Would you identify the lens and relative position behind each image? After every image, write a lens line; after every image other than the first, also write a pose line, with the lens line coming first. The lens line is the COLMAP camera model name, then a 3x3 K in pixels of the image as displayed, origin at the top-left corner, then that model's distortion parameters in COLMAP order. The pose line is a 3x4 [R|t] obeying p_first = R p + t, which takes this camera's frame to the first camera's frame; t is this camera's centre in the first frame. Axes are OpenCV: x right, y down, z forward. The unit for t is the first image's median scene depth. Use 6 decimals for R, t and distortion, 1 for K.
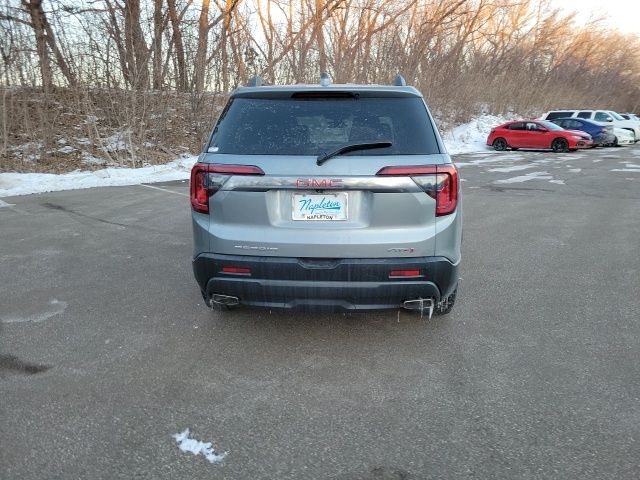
lens RADIAL K [[476.4, 0, 323.5], [0, 476.4, 243.7], [0, 0, 1]] dist [0.056728, -0.038646]
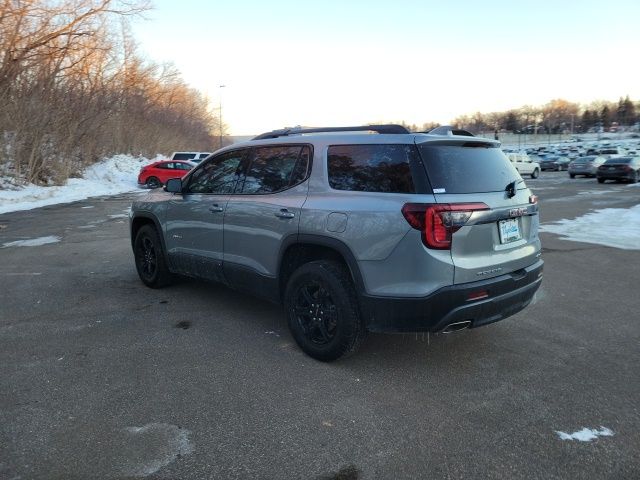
lens RADIAL K [[476.4, 0, 327.0], [0, 476.4, 236.1], [0, 0, 1]] dist [0.056728, -0.038646]
pose [[0.670873, -0.108641, 0.733571, -1.222074], [0.175887, 0.984295, -0.015081, -0.125024], [-0.720412, 0.139143, 0.679445, 0.466758]]
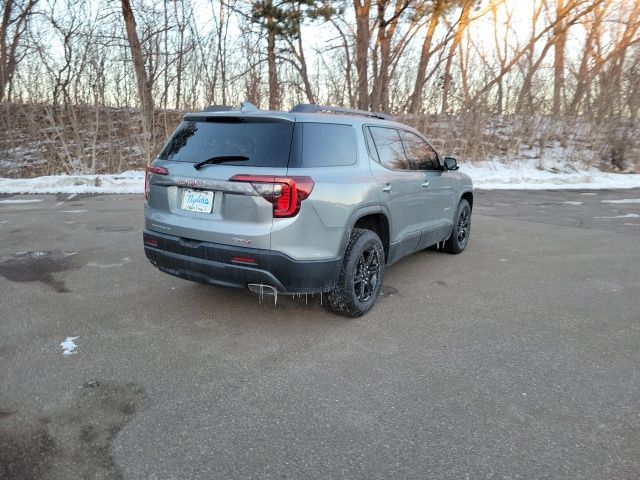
lens RADIAL K [[476.4, 0, 323.9], [0, 476.4, 235.8], [0, 0, 1]] dist [0.056728, -0.038646]
pose [[0.880836, 0.118868, -0.458255, 0.892877], [-0.143953, 0.989381, -0.020061, -0.005815], [0.451004, 0.083638, 0.888594, -0.019939]]
